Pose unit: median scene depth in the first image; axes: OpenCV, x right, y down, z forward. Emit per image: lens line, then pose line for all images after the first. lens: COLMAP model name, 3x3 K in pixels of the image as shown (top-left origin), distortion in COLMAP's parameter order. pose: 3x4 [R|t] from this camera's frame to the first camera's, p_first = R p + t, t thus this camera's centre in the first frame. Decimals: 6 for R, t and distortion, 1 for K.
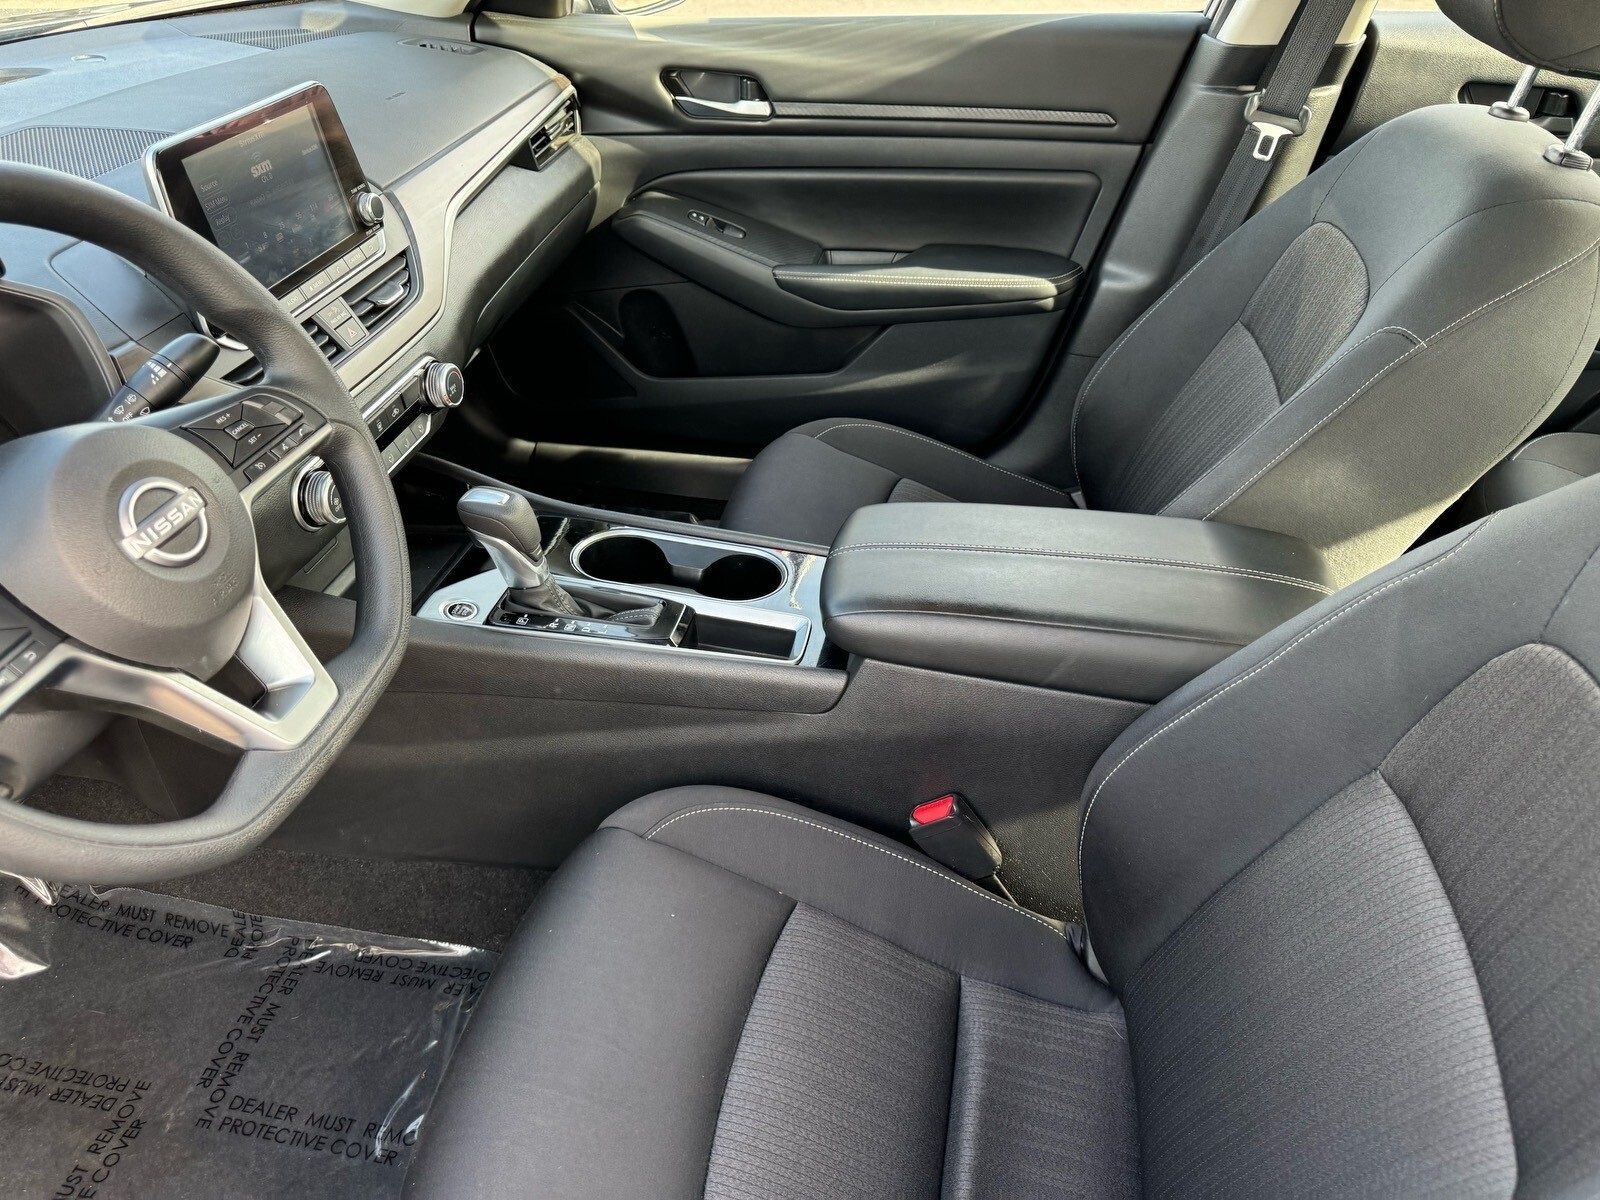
lens RADIAL K [[1141.0, 0, 798.8], [0, 1141.0, 603.0], [0, 0, 1]] dist [0.050391, -0.056139]
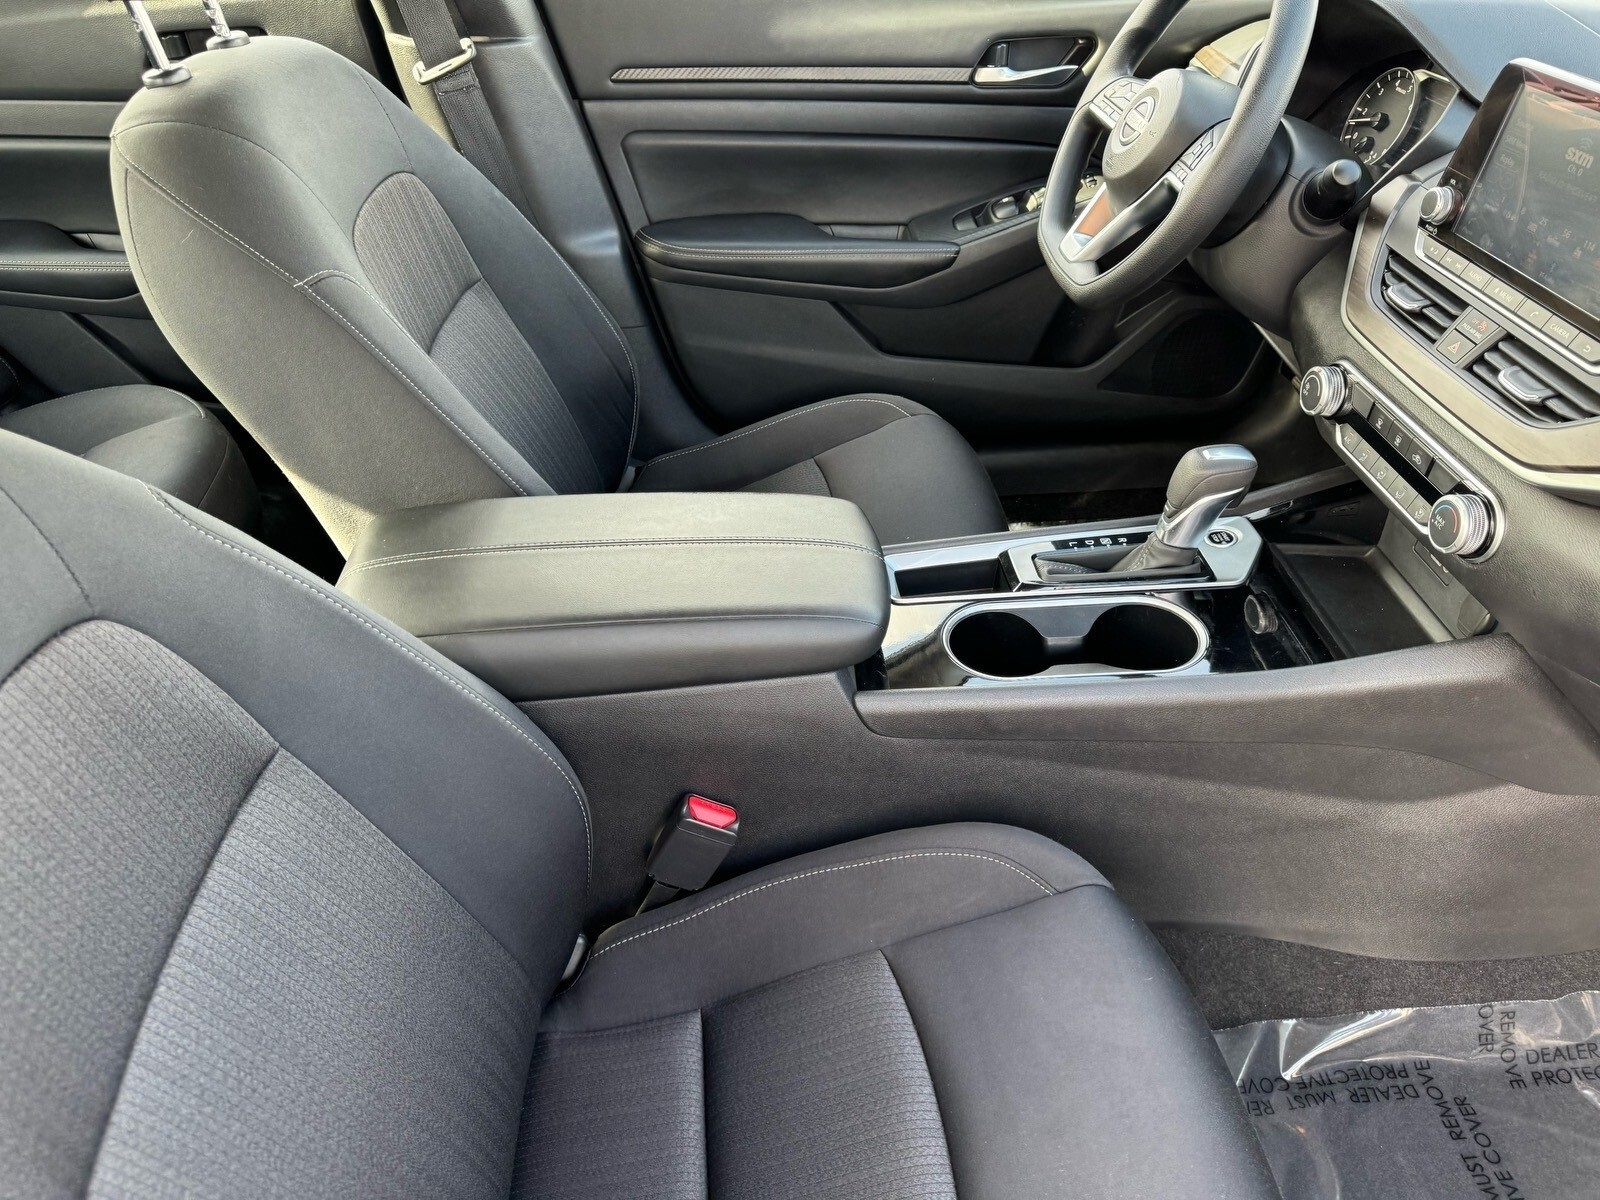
lens RADIAL K [[1141.0, 0, 807.7], [0, 1141.0, 616.1], [0, 0, 1]] dist [0.050391, -0.056139]
pose [[-0.960626, 0.179916, -0.211725, 0.285663], [-0.149238, 0.308654, 0.939394, -0.876307], [0.234362, 0.934004, -0.269651, 1.254113]]
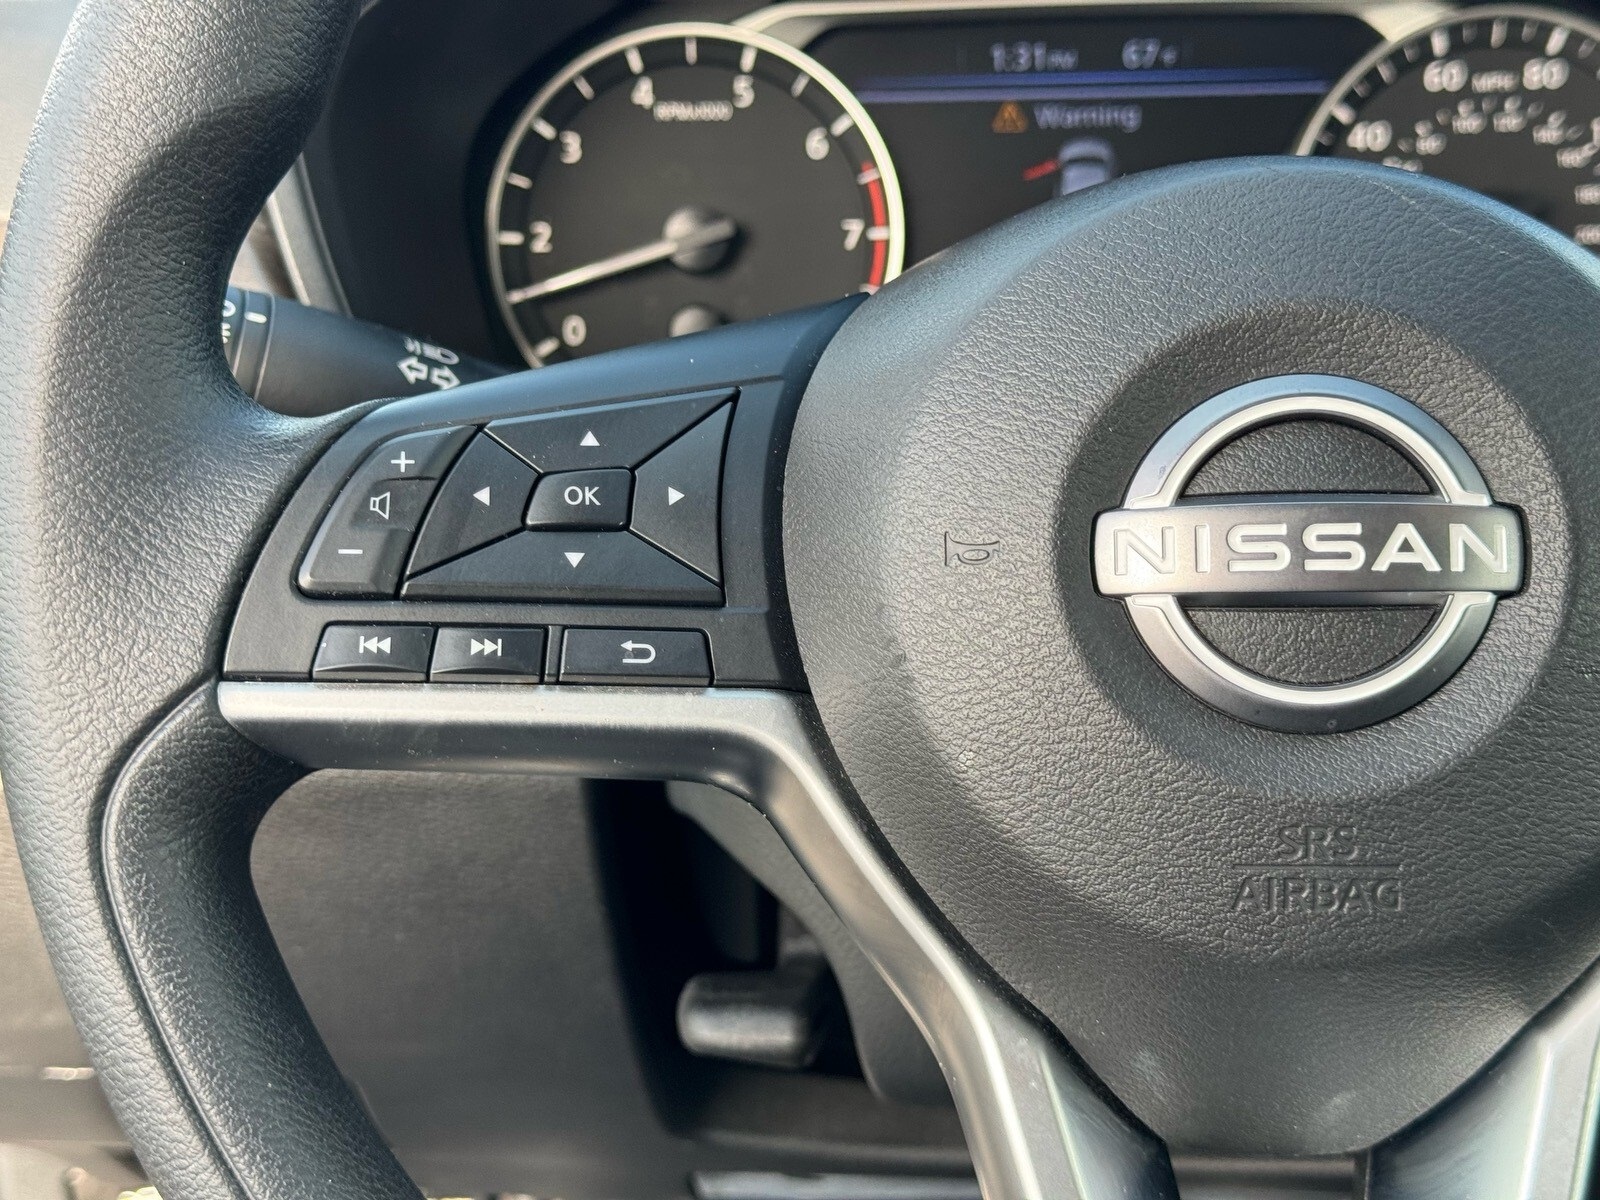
lens RADIAL K [[2342.4, 0, 807.4], [0, 2342.4, 597.0], [0, 0, 1]] dist [0.135093, 0.000000]
pose [[0.192280, 0.375787, -0.906539, -0.051837], [-0.559640, 0.800825, 0.213264, -0.068378], [0.806121, 0.466329, 0.364288, 0.438517]]
